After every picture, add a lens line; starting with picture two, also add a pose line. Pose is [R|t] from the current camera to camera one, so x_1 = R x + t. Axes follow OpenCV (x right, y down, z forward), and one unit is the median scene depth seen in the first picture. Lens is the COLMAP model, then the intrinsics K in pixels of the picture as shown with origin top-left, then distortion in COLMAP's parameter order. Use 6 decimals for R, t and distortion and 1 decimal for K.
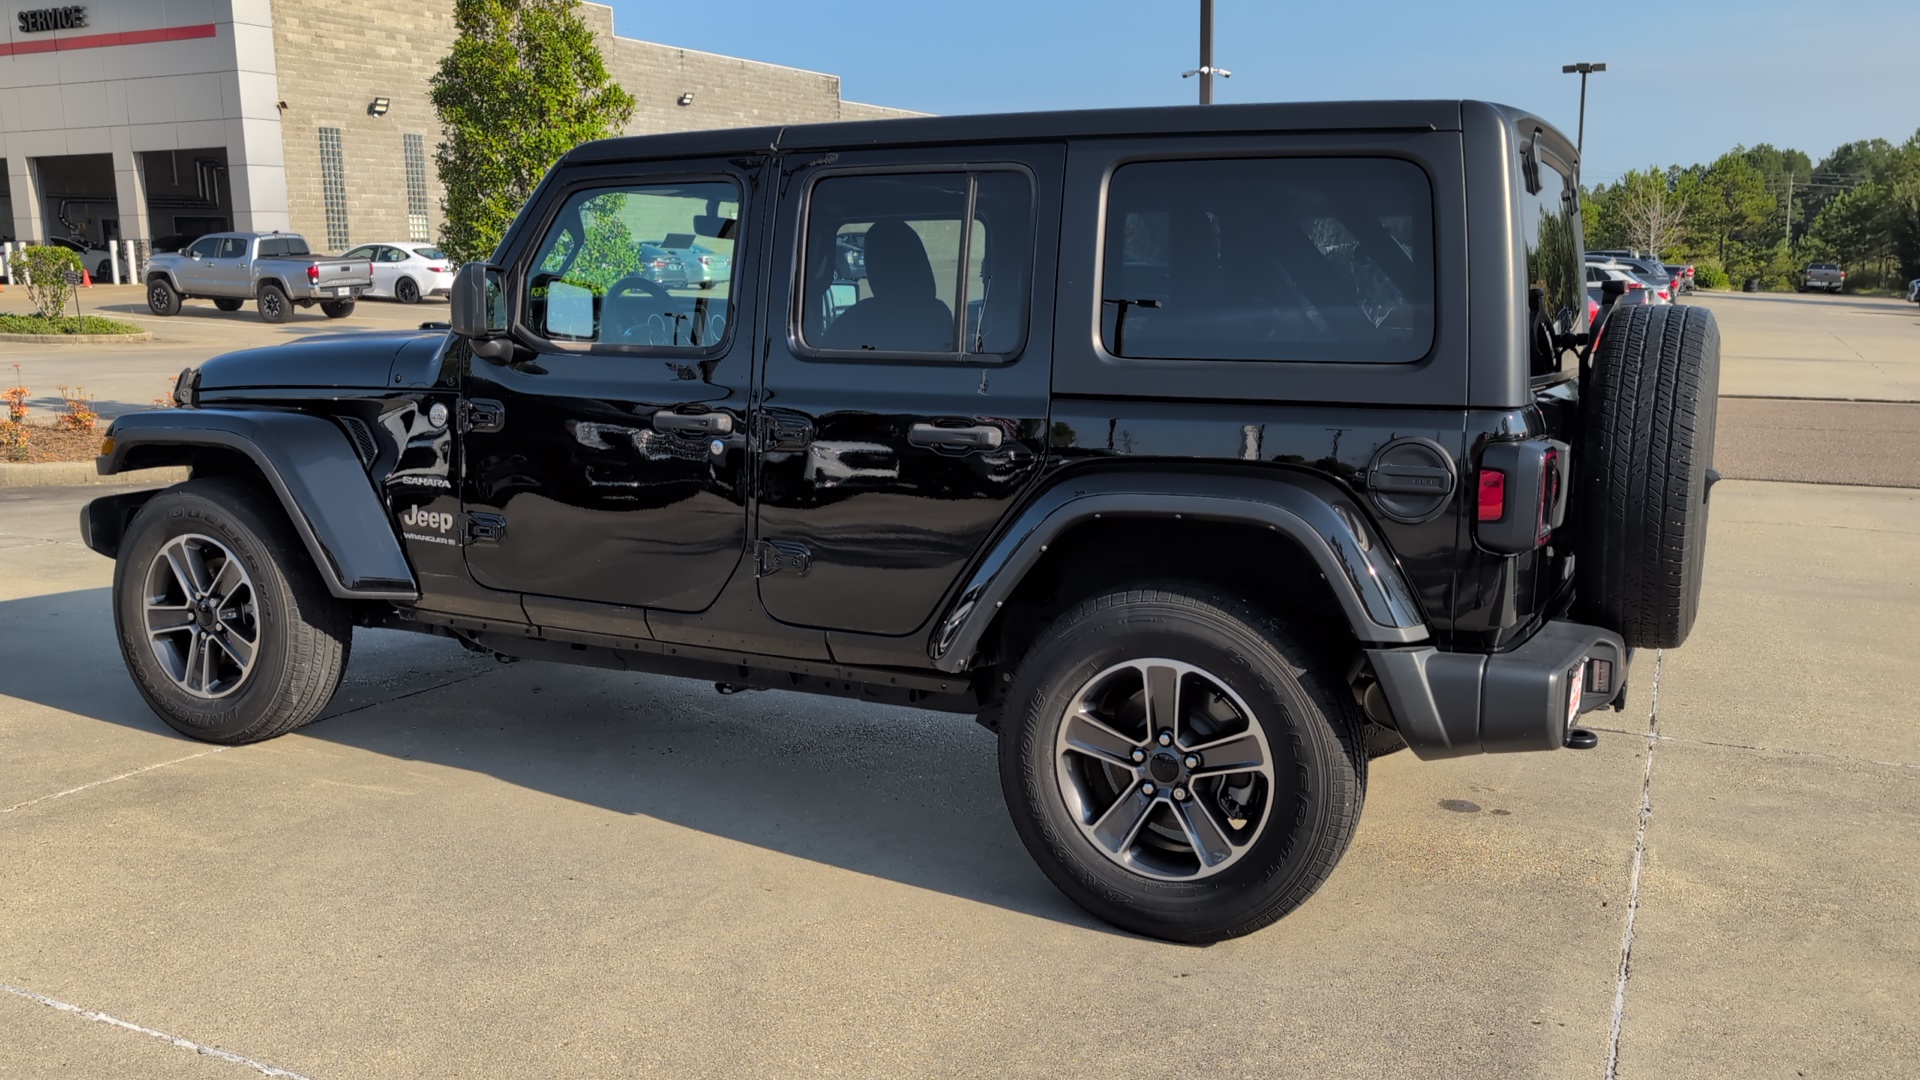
lens RADIAL K [[1648.1, 0, 946.5], [0, 1648.1, 540.3], [0, 0, 1]] dist [0.028939, -0.026312]
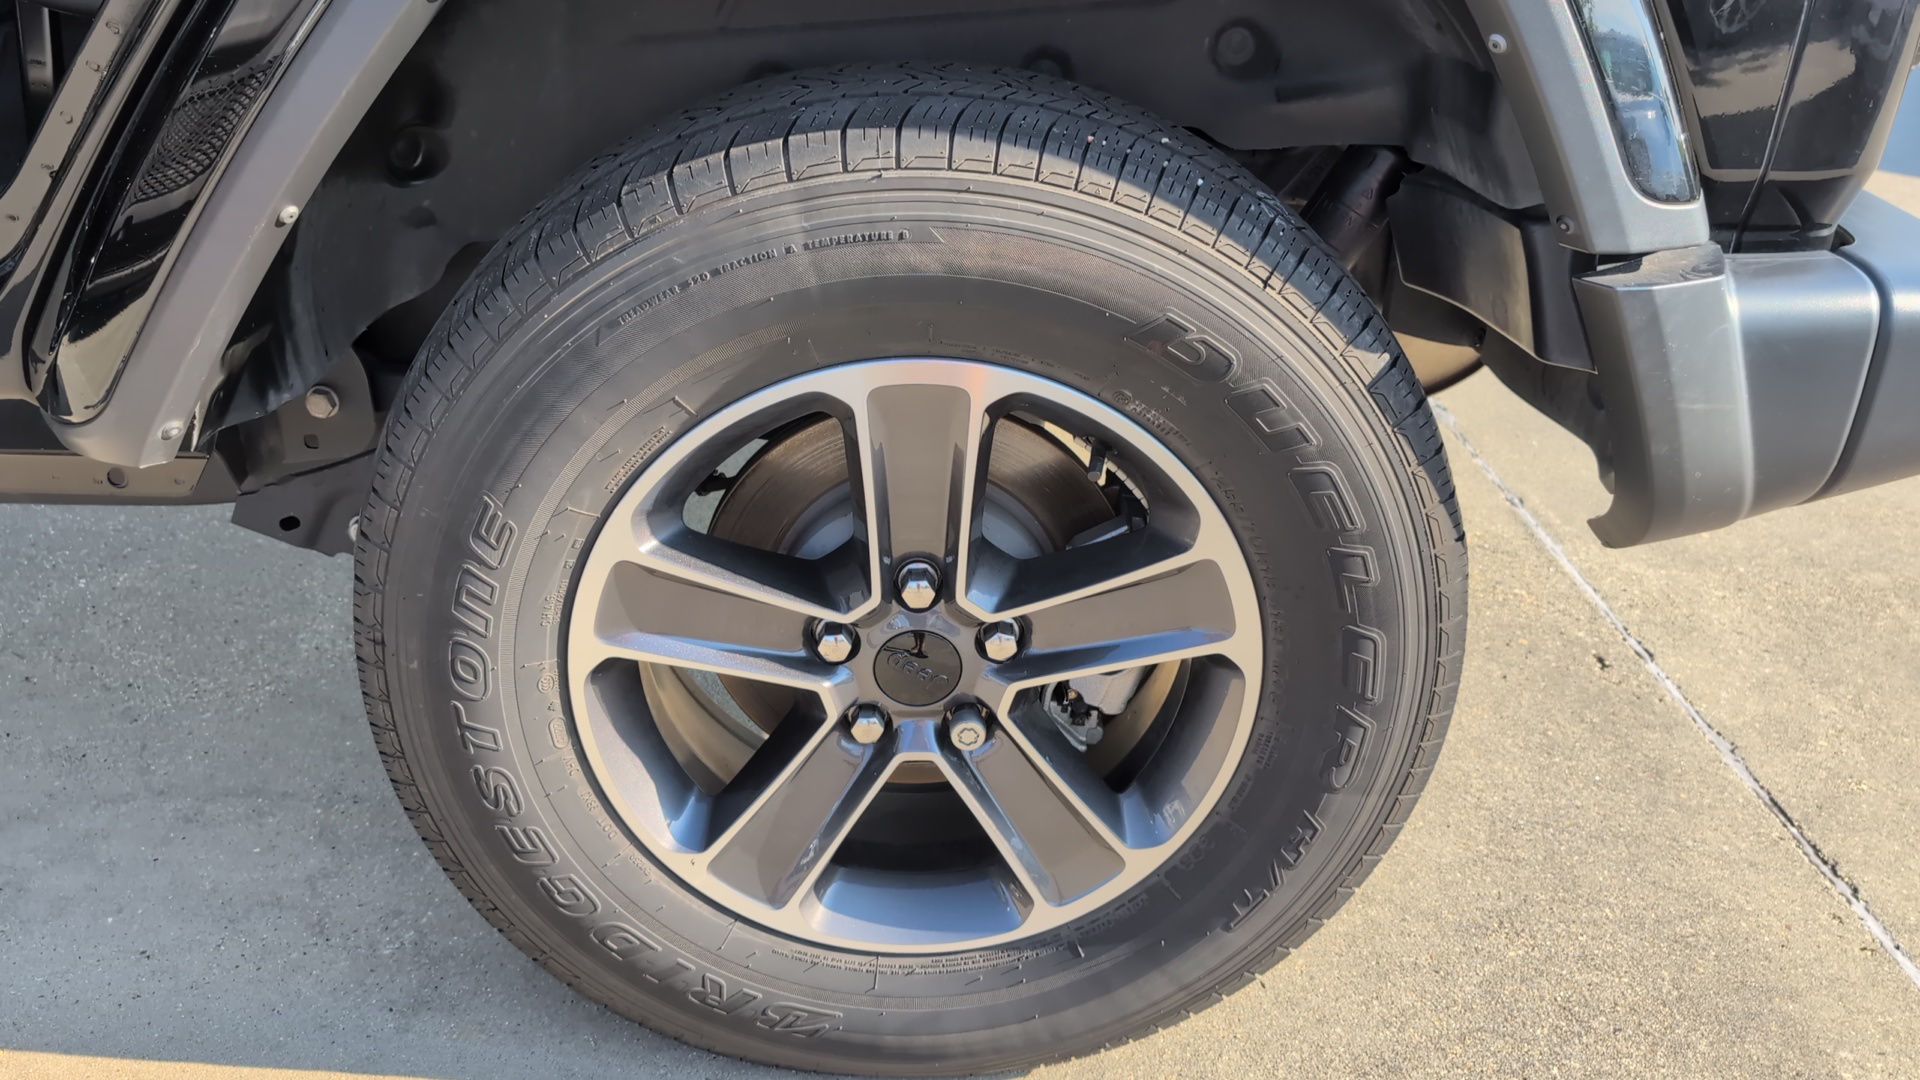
lens RADIAL K [[1648.1, 0, 977.3], [0, 1648.1, 541.2], [0, 0, 1]] dist [0.028939, -0.026312]
pose [[0.878692, -0.188880, 0.438434, 0.001352], [0.037132, 0.942660, 0.331684, 0.003090], [-0.475943, -0.275168, 0.835321, 0.635959]]
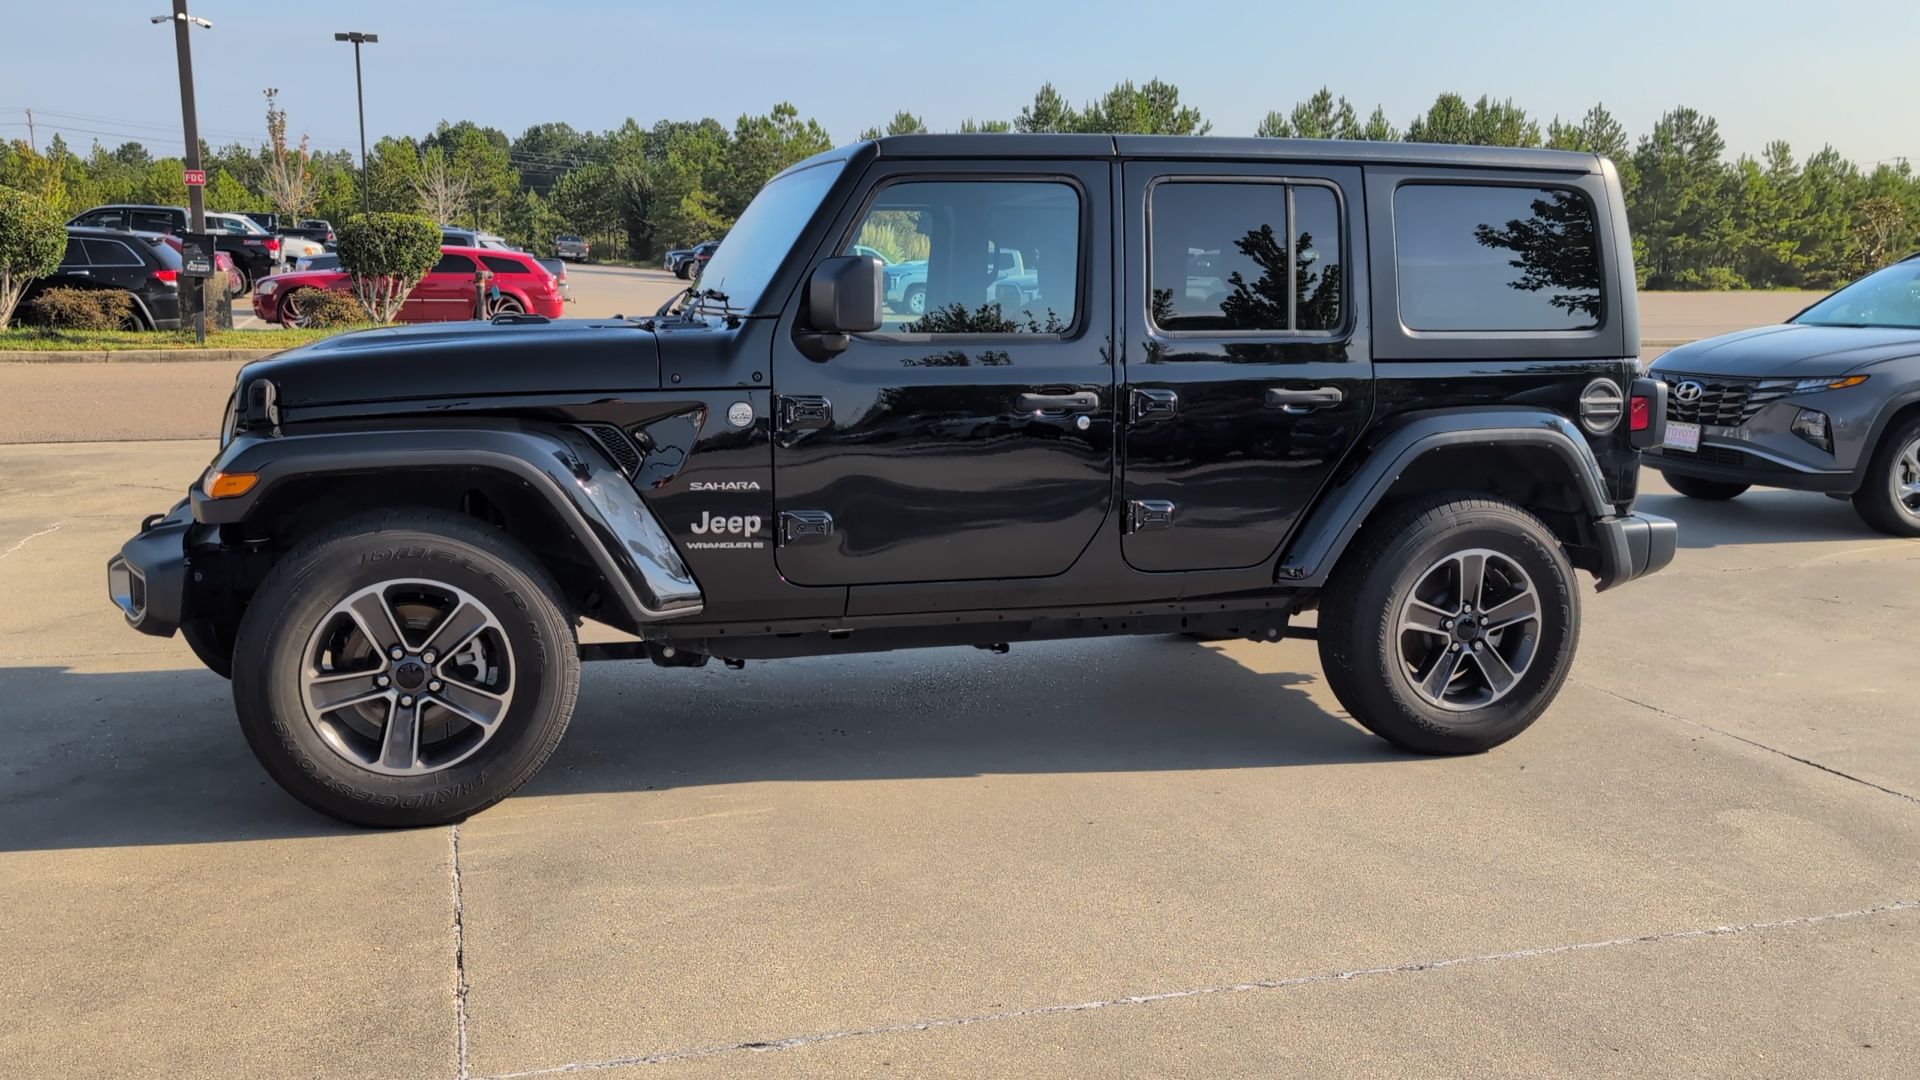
lens RADIAL K [[1648.1, 0, 971.8], [0, 1648.1, 548.3], [0, 0, 1]] dist [0.028939, -0.026312]
pose [[0.723753, -0.117300, 0.680017, -0.960503], [0.100811, 0.992847, 0.063967, -0.051202], [-0.682656, 0.022257, 0.730401, 0.242237]]
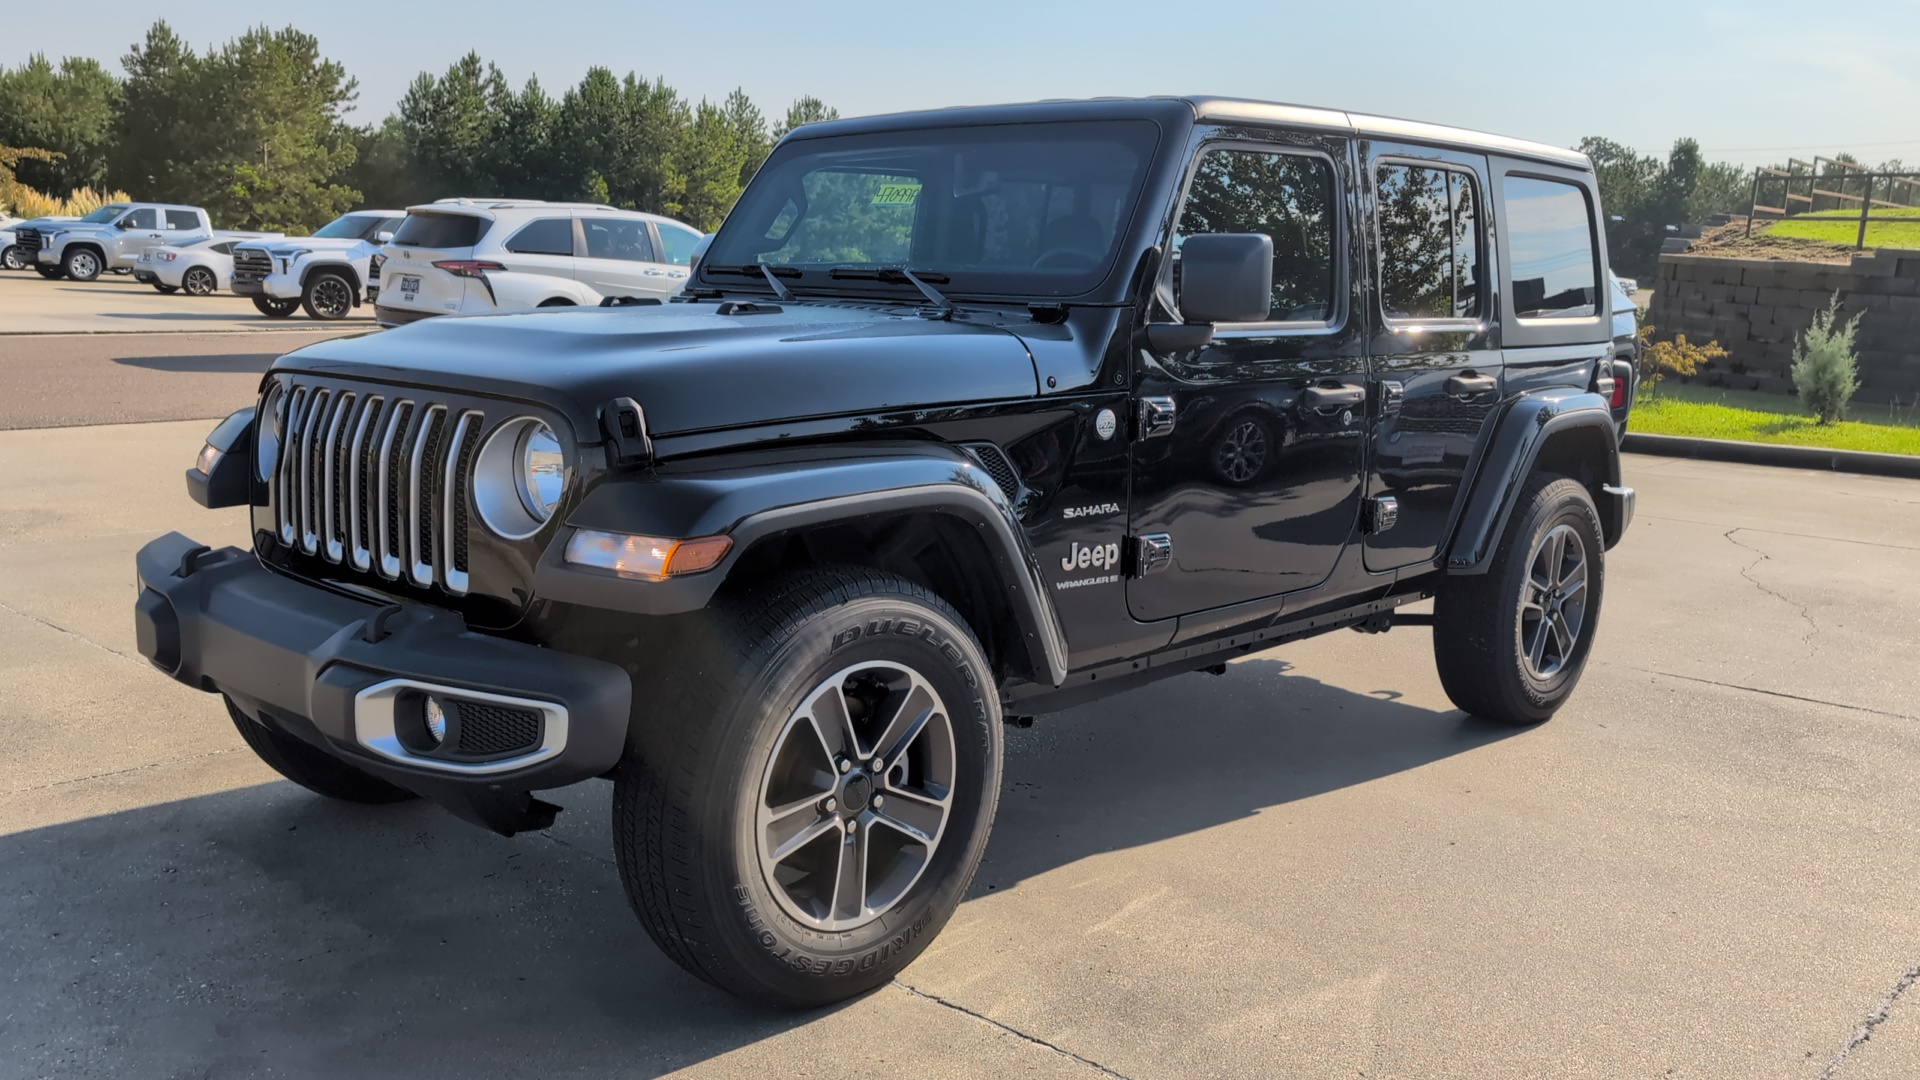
lens RADIAL K [[1648.1, 0, 949.6], [0, 1648.1, 543.0], [0, 0, 1]] dist [0.028939, -0.026312]
pose [[0.277619, -0.164535, 0.946497, -1.204049], [0.117932, 0.983610, 0.136396, -0.150373], [-0.953425, 0.073756, 0.292472, 0.937731]]
